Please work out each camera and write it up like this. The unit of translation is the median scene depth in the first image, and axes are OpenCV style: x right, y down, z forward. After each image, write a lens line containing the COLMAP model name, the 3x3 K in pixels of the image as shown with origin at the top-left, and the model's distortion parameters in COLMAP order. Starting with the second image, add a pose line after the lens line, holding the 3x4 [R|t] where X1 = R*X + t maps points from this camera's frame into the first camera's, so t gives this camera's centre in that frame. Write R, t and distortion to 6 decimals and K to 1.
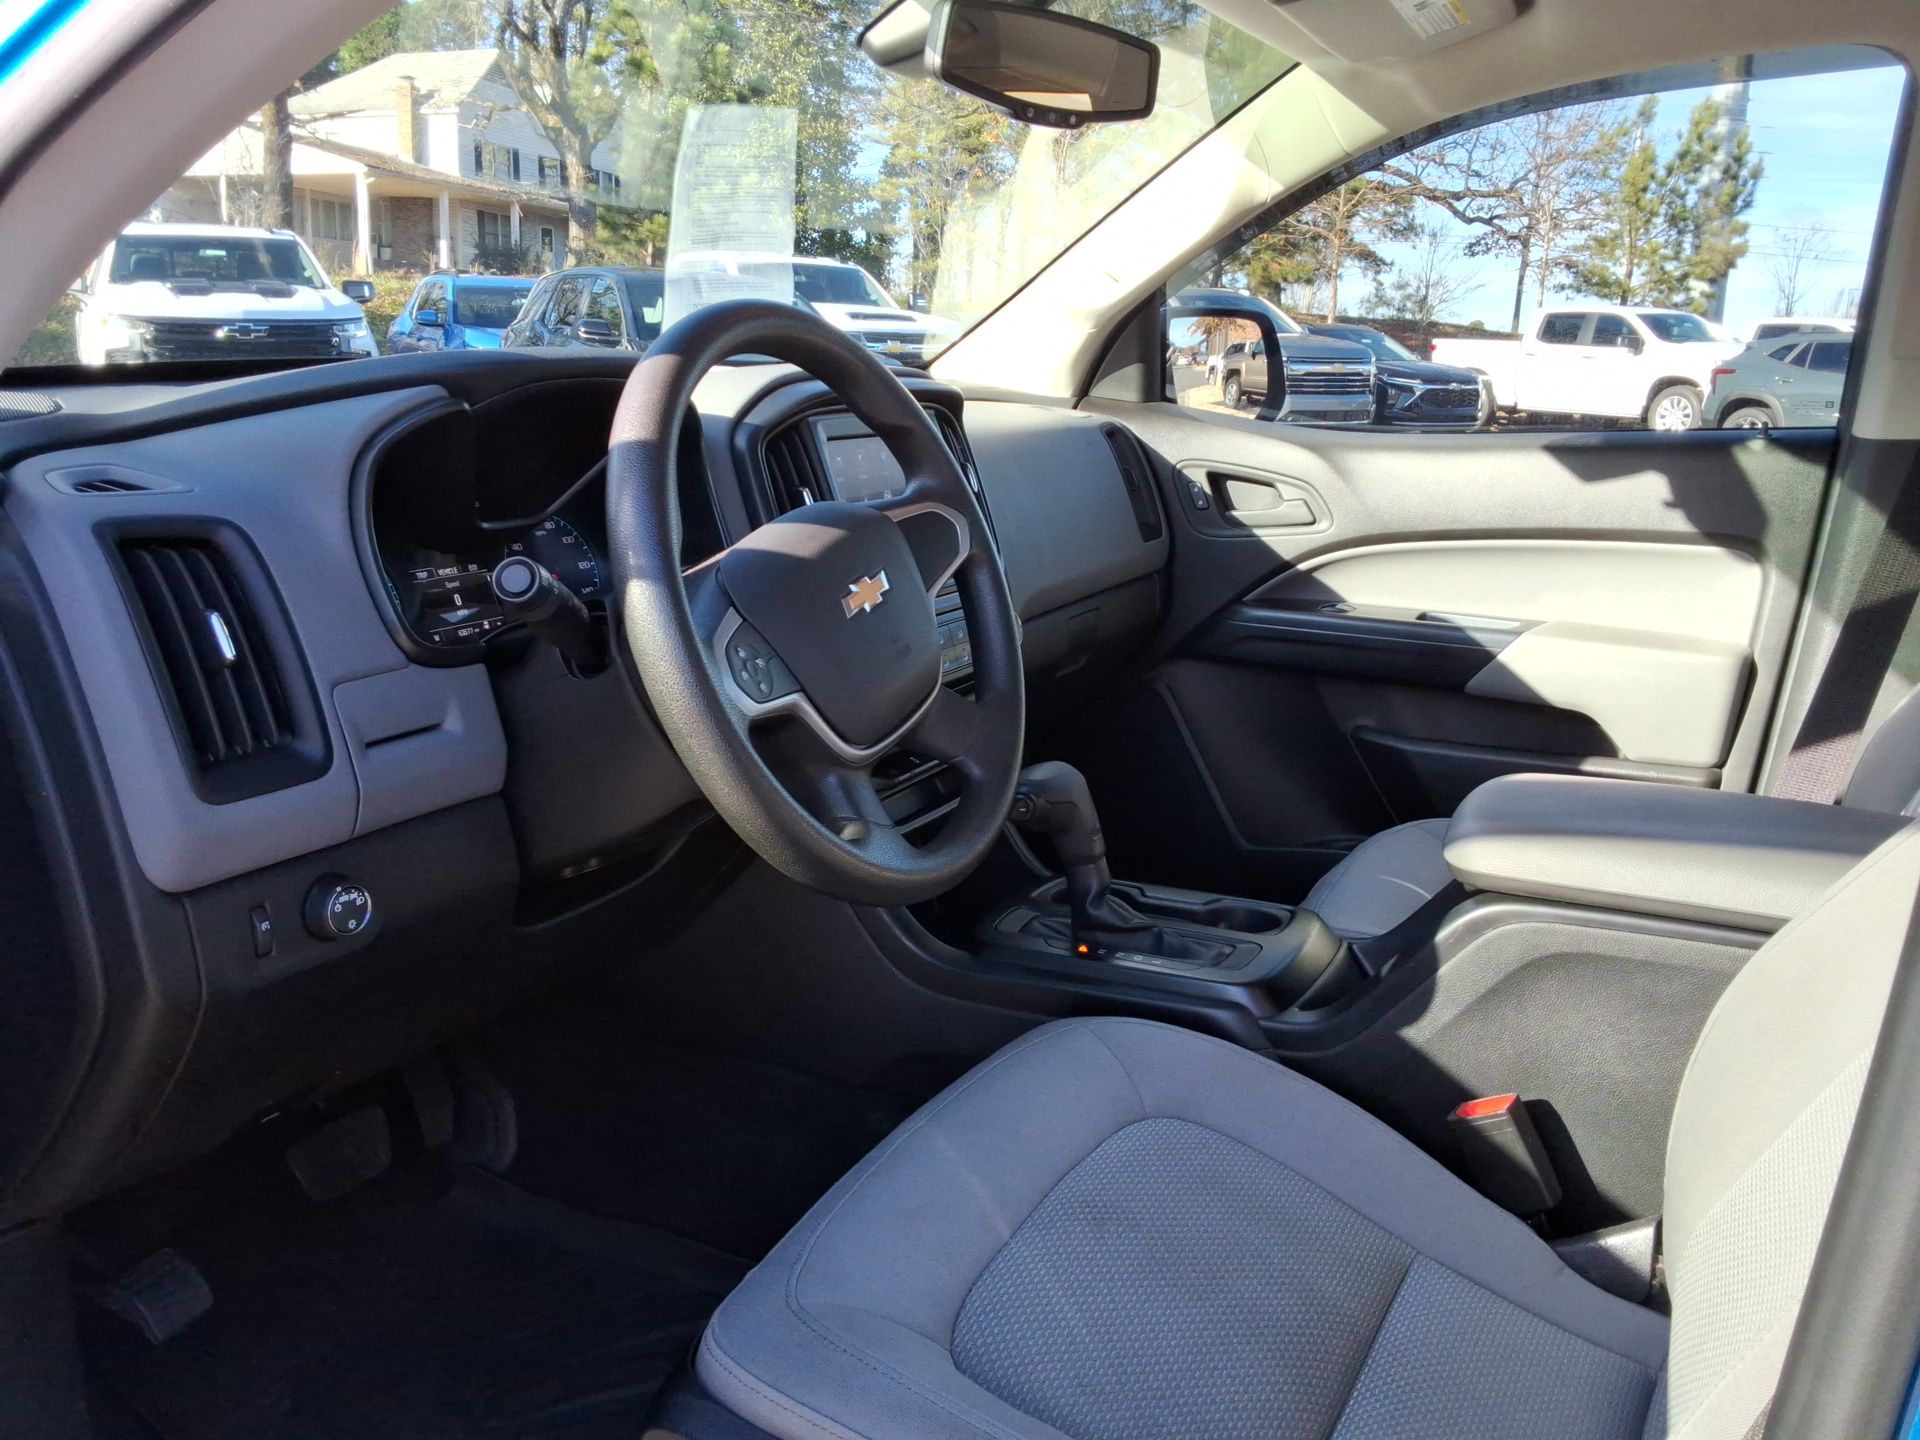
lens RADIAL K [[1549.6, 0, 972.6], [0, 1549.6, 710.9], [0, 0, 1]] dist [0.112880, -0.165443]
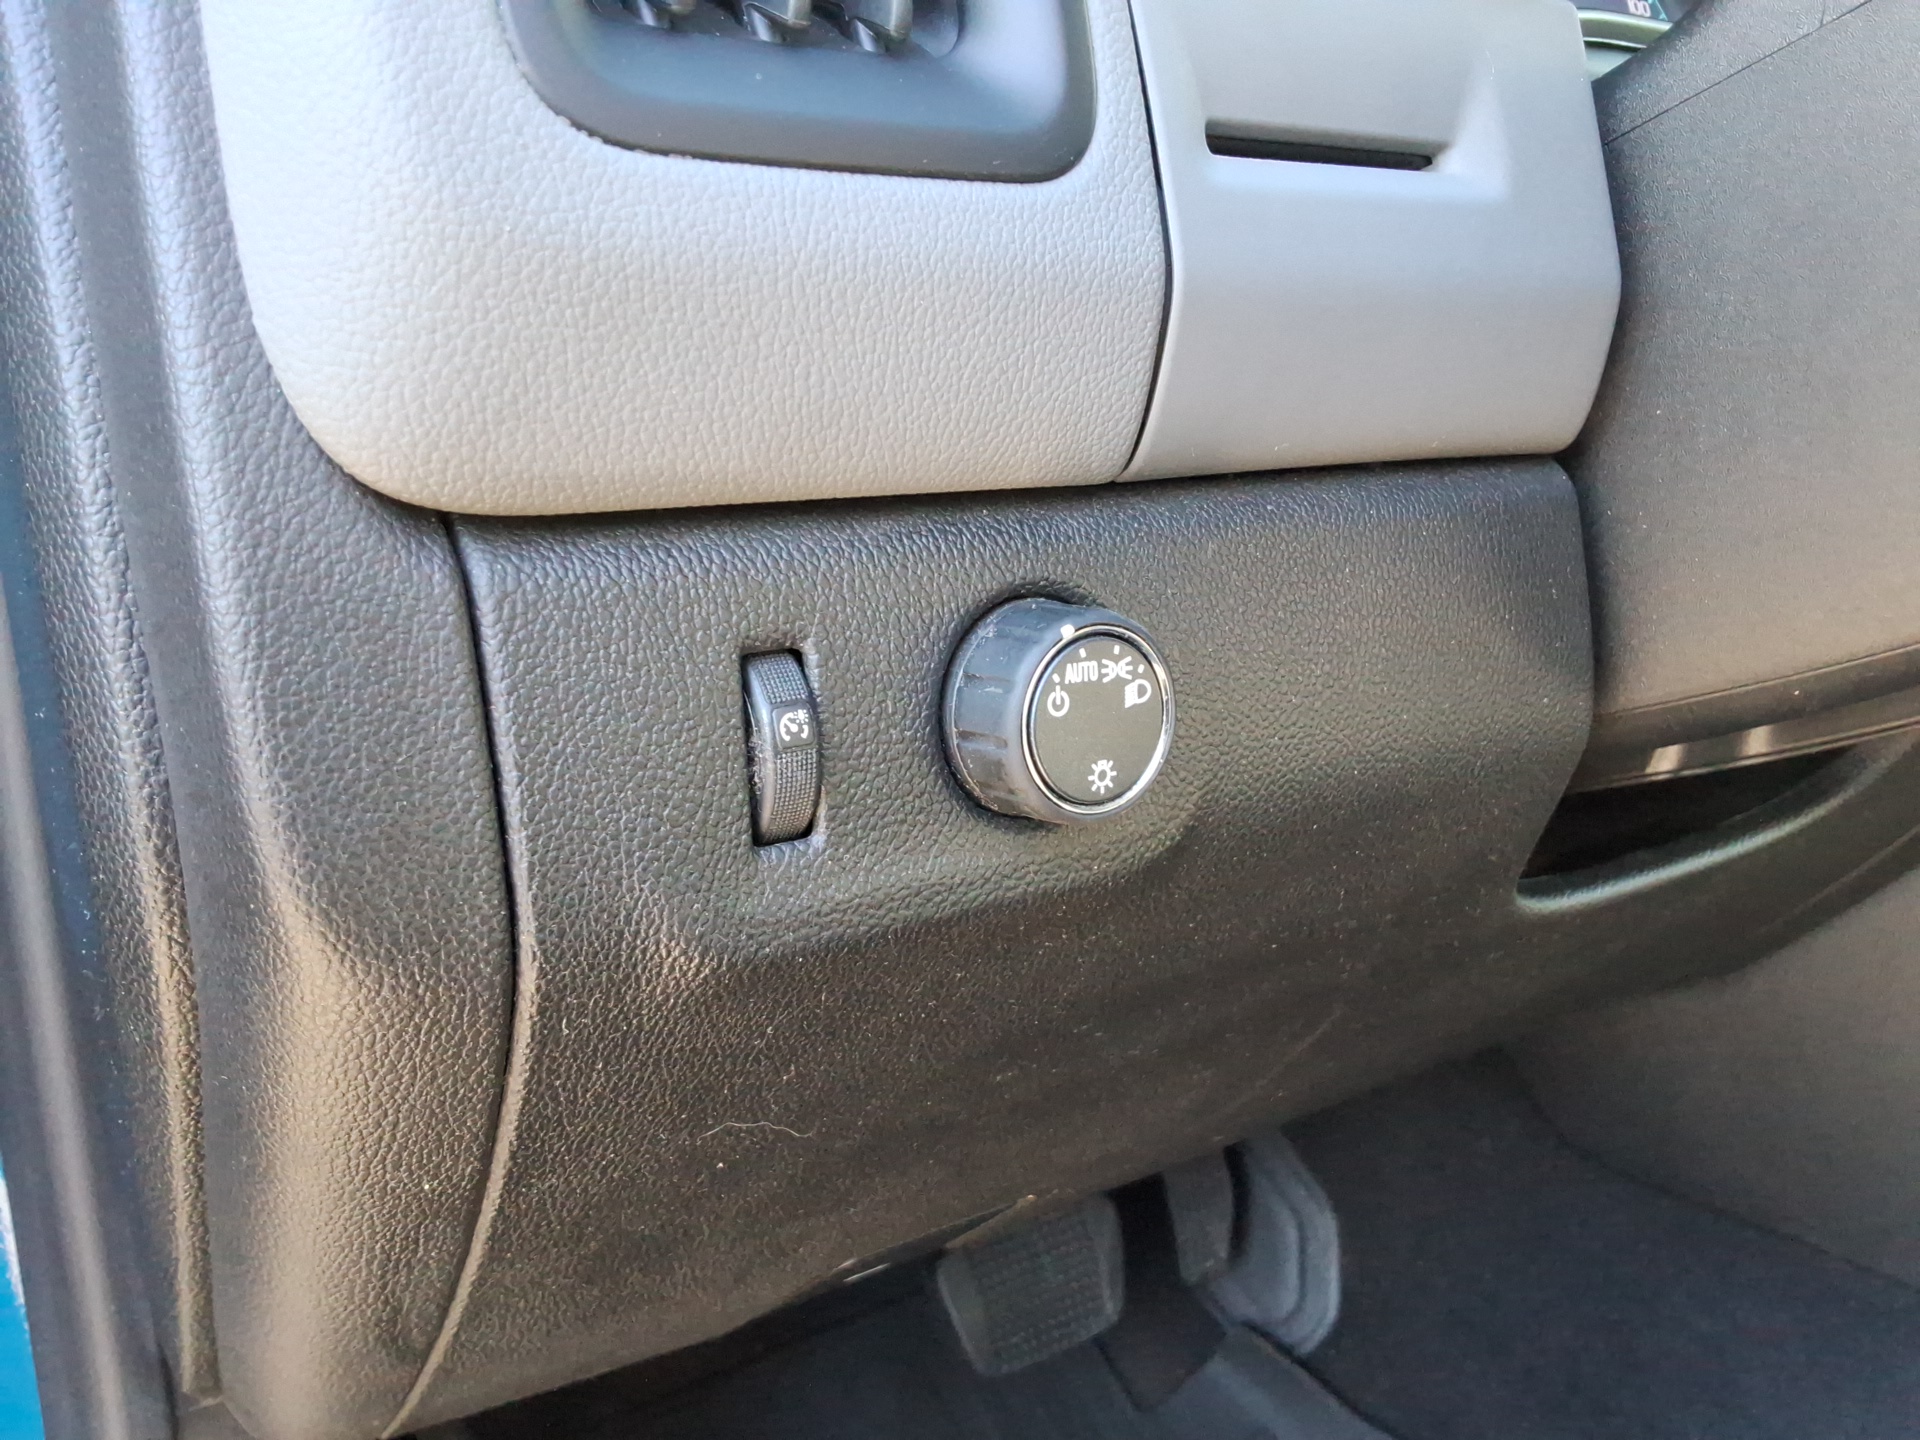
lens RADIAL K [[1549.6, 0, 972.6], [0, 1549.6, 710.9], [0, 0, 1]] dist [0.112880, -0.165443]
pose [[0.892161, 0.093886, -0.441854, -0.300176], [-0.091594, 0.995442, 0.026573, 0.119740], [0.442335, 0.016764, 0.896693, 0.757639]]
